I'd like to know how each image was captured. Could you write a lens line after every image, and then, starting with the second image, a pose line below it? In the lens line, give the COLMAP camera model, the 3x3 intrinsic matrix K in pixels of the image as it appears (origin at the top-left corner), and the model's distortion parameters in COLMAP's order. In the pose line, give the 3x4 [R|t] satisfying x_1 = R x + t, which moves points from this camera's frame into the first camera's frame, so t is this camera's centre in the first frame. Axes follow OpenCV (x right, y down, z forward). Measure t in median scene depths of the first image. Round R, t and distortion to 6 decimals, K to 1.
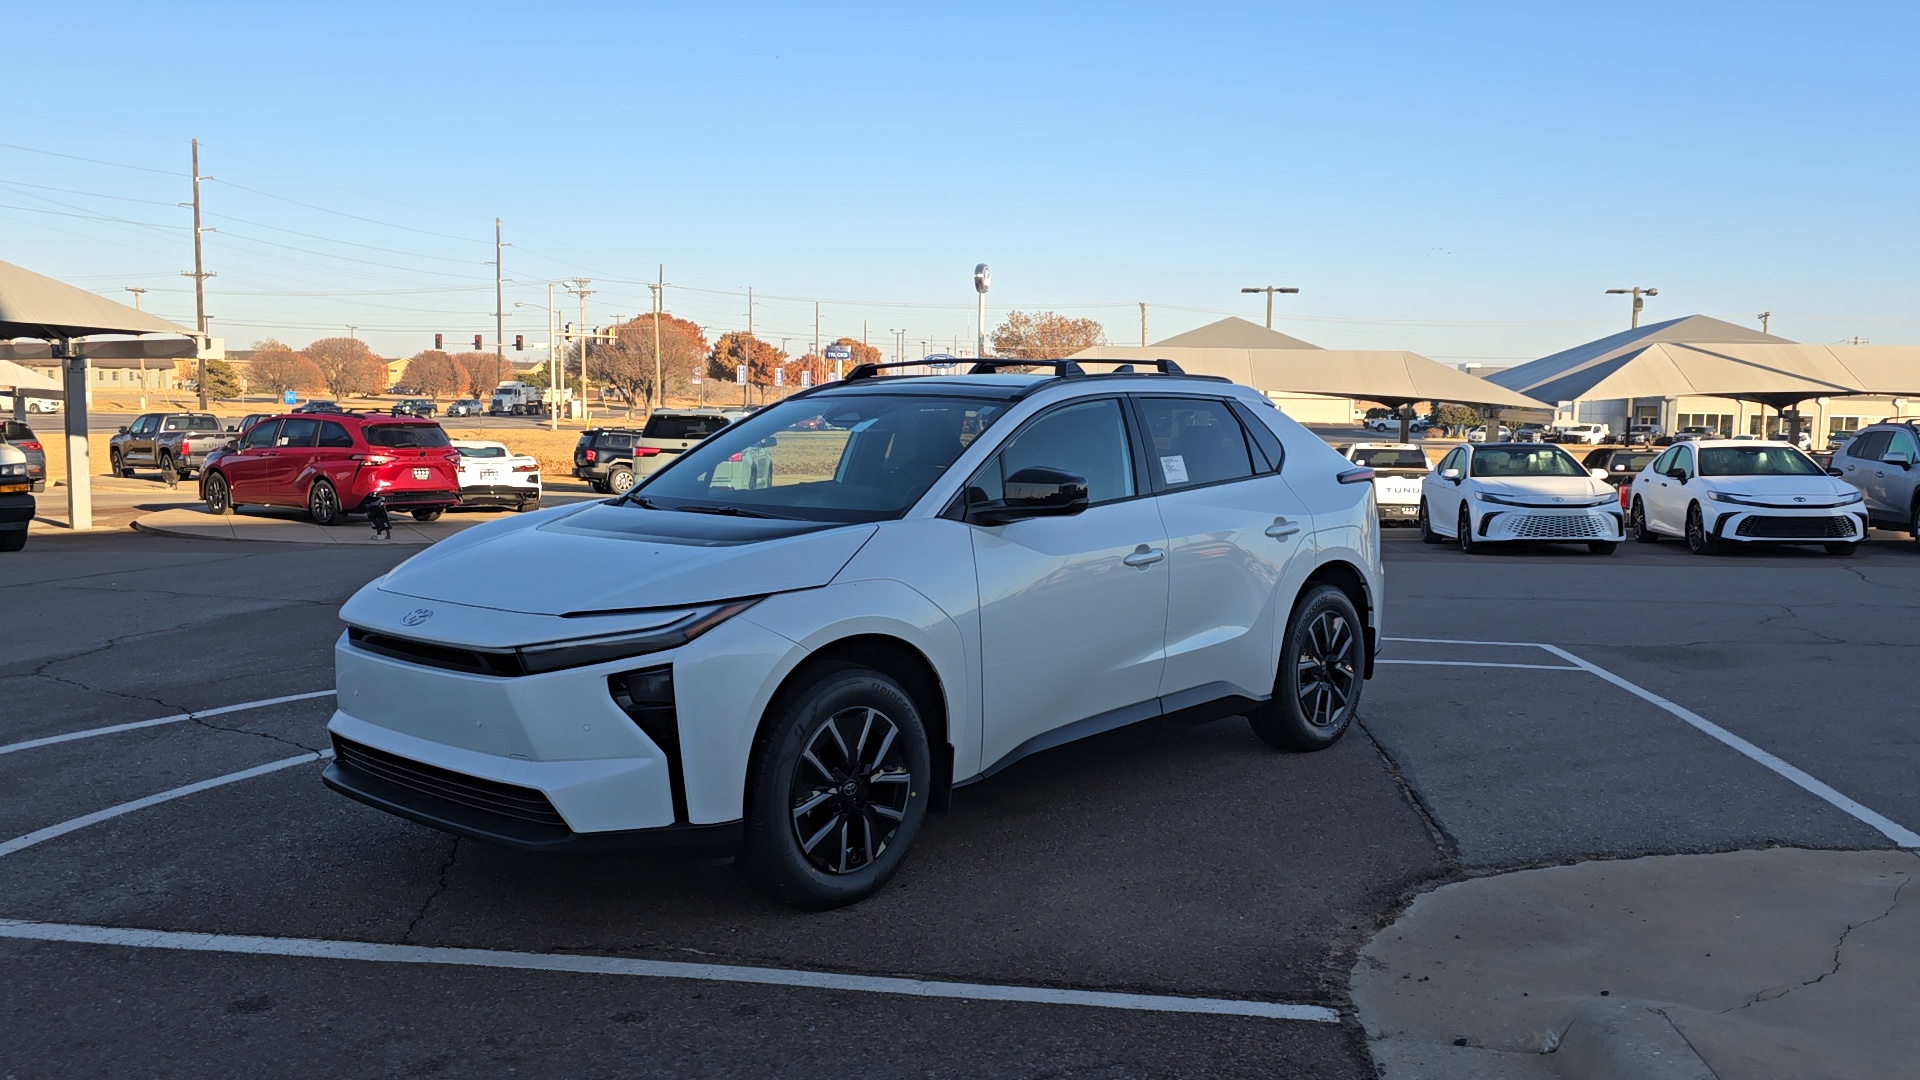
lens RADIAL K [[1597.3, 0, 963.1], [0, 1597.3, 542.9], [0, 0, 1]] dist [0.005566, -0.006812]
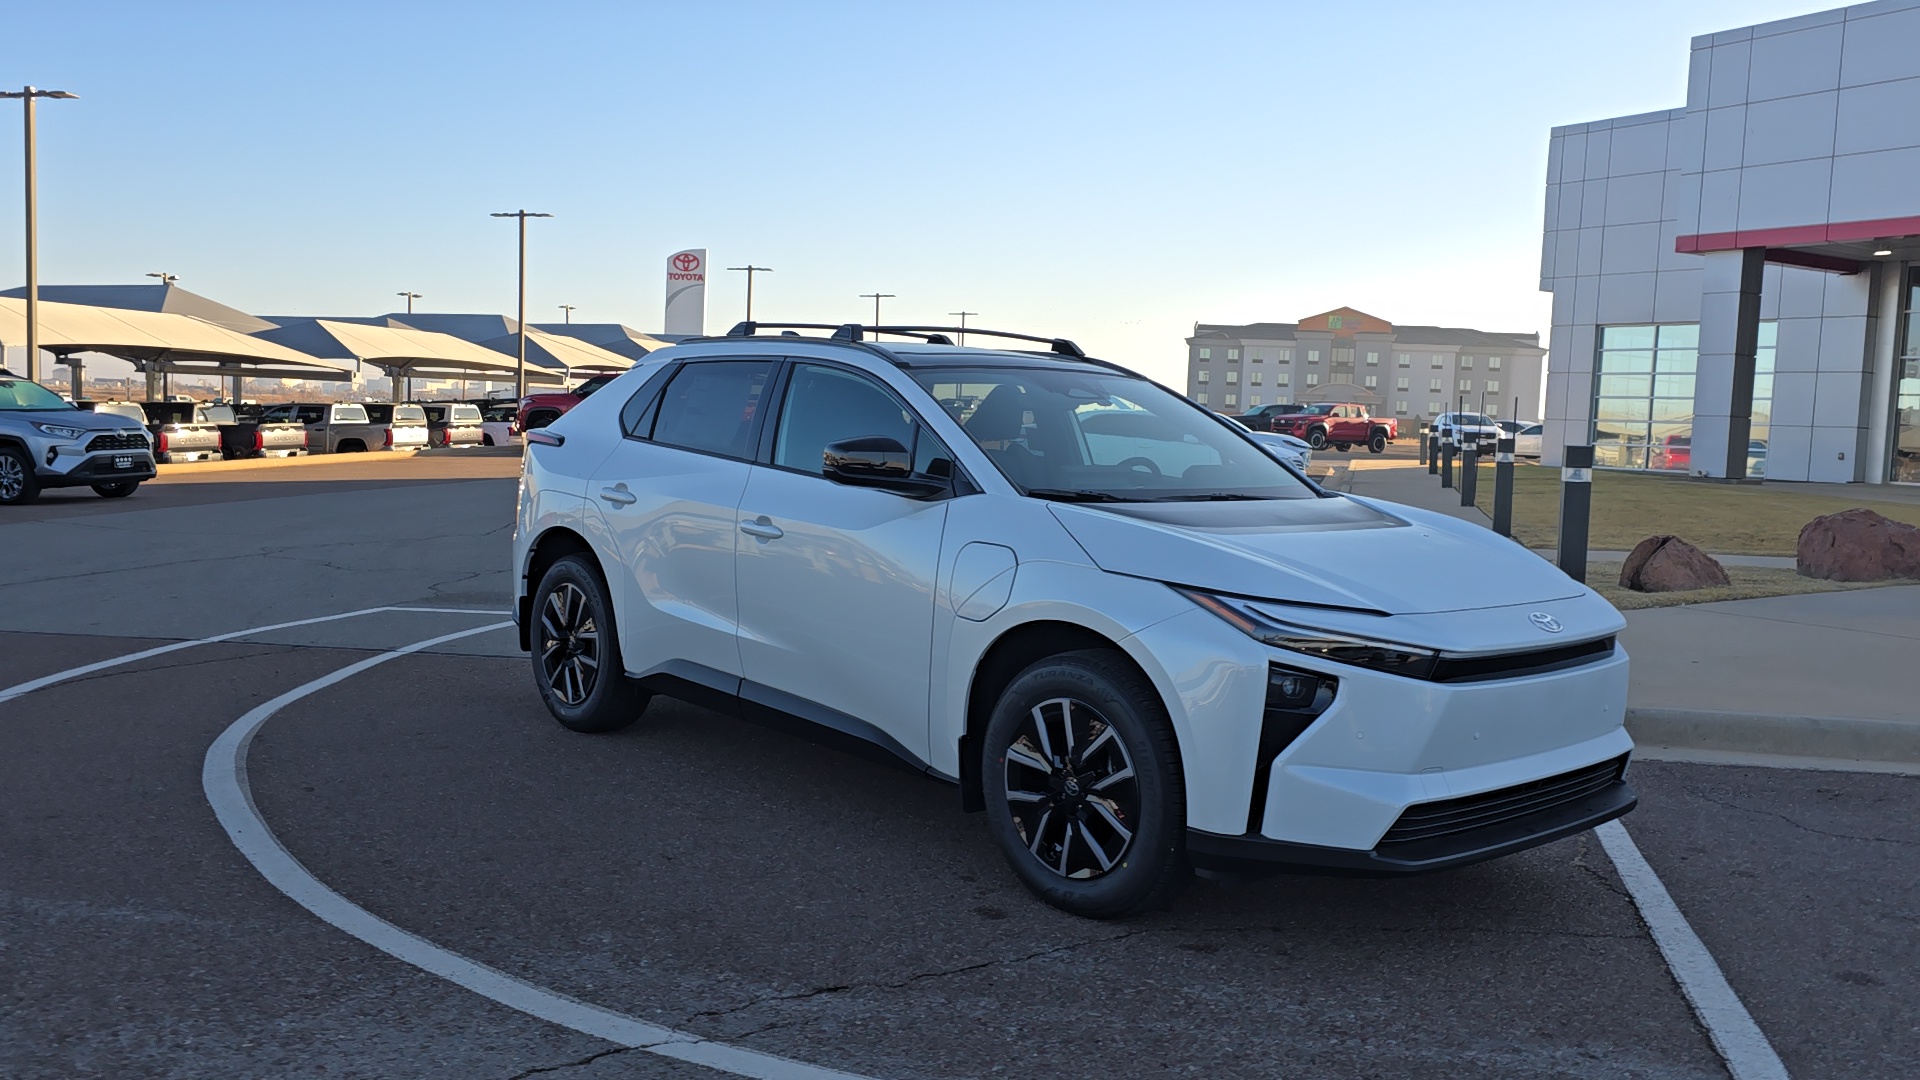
lens RADIAL K [[1596.5, 0, 947.1], [0, 1596.5, 535.3], [0, 0, 1]] dist [0.003983, 0.003210]
pose [[0.116967, -0.086362, 0.989374, -0.330518], [0.054710, 0.995259, 0.080408, -0.024894], [-0.991628, 0.044723, 0.121138, 0.314967]]
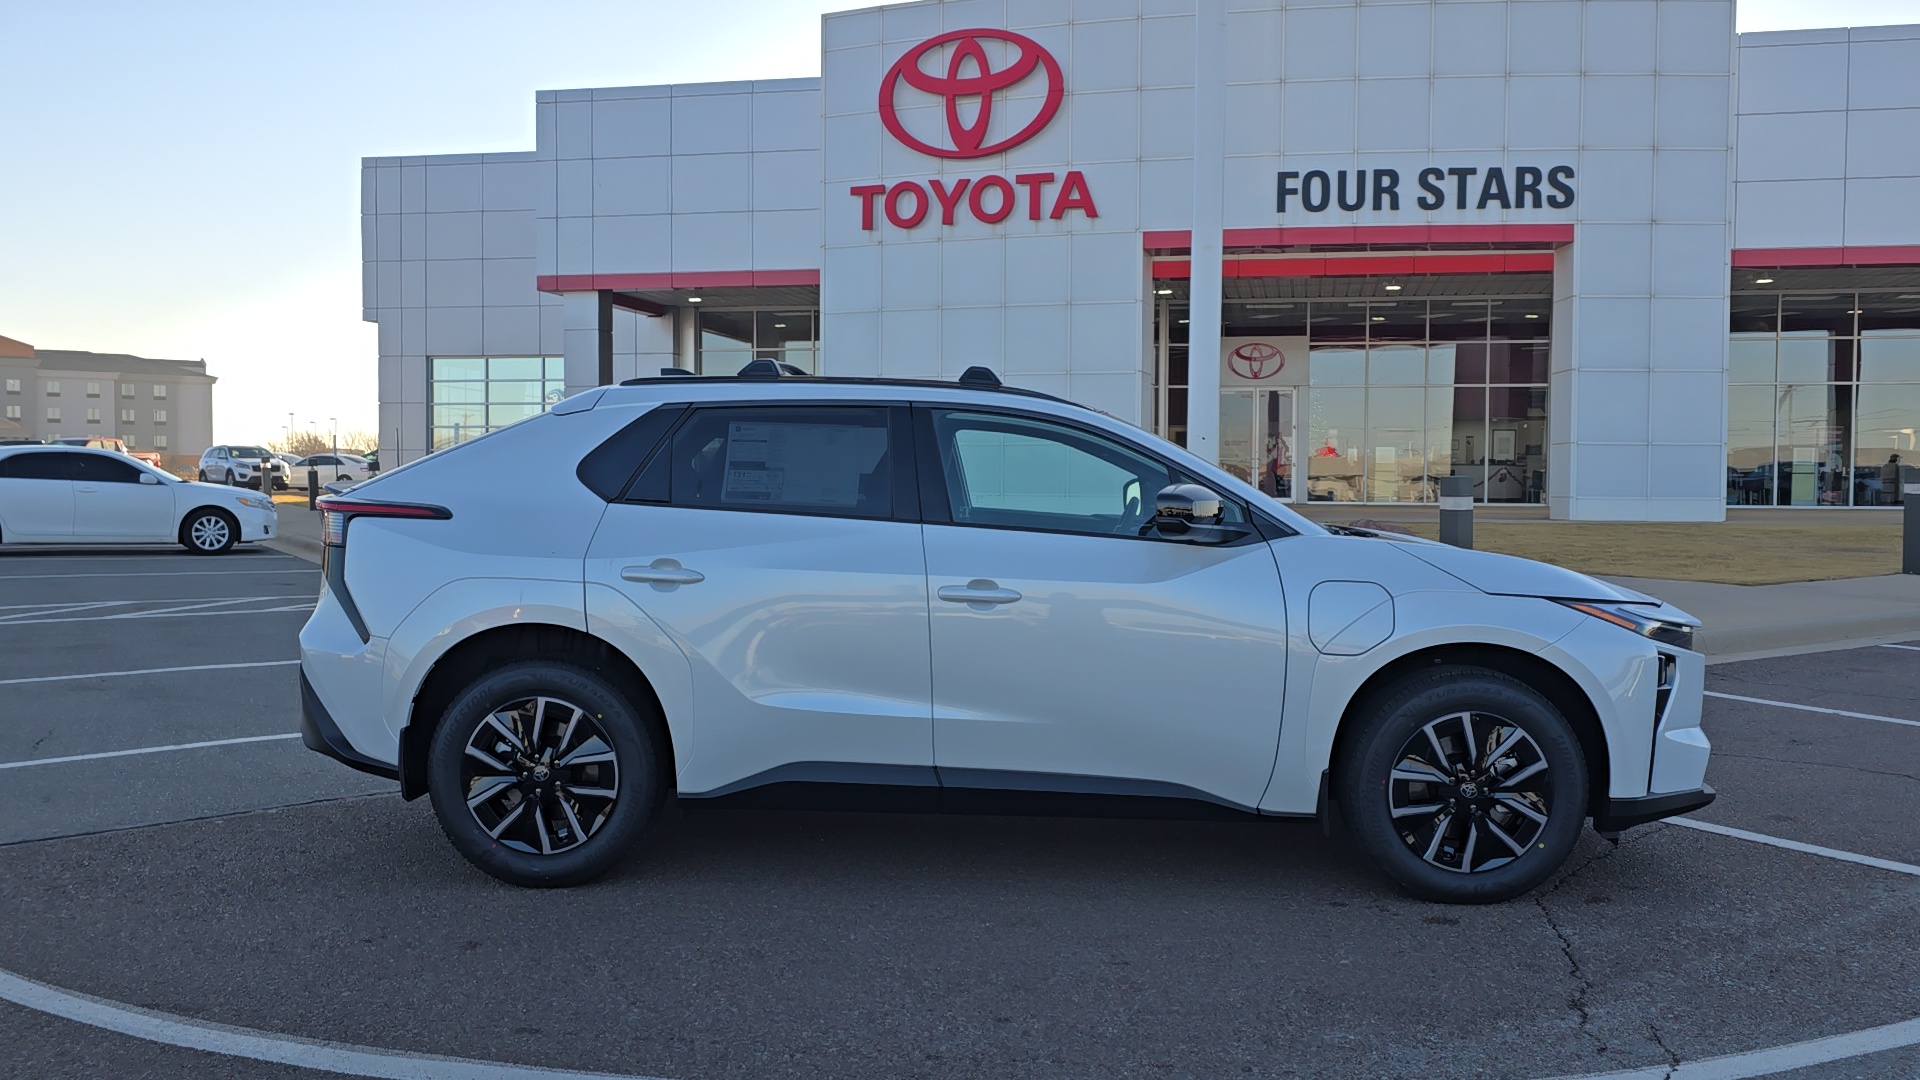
lens RADIAL K [[1597.3, 0, 963.1], [0, 1597.3, 542.9], [0, 0, 1]] dist [0.005566, -0.006812]
pose [[-0.644454, -0.052635, 0.762830, -0.239489], [0.054934, 0.991863, 0.114848, -0.043667], [-0.762668, 0.115919, -0.636318, 0.561324]]
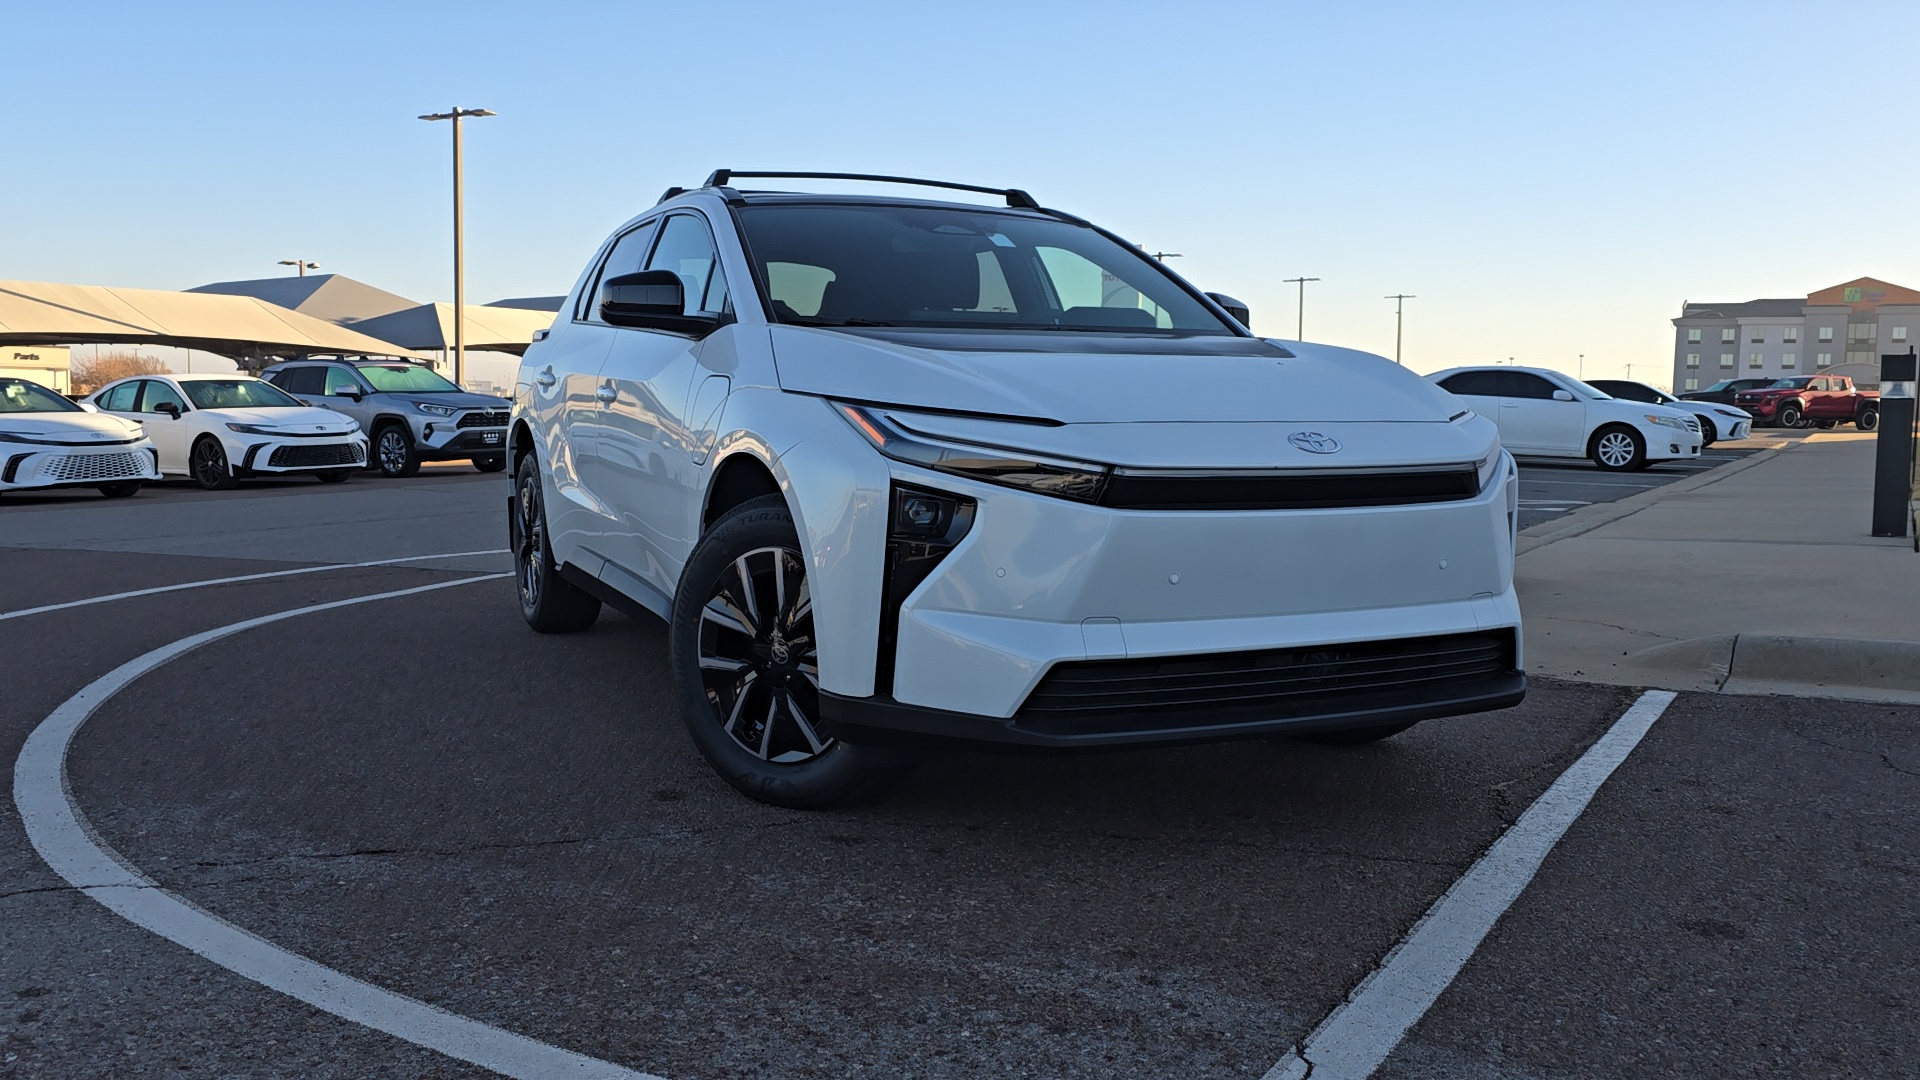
lens RADIAL K [[1597.3, 0, 963.1], [0, 1597.3, 542.9], [0, 0, 1]] dist [0.005566, -0.006812]
pose [[0.382987, -0.089532, 0.919405, -0.268199], [0.073616, 0.995085, 0.066236, 0.008553], [-0.920816, 0.042316, 0.387695, 0.222694]]
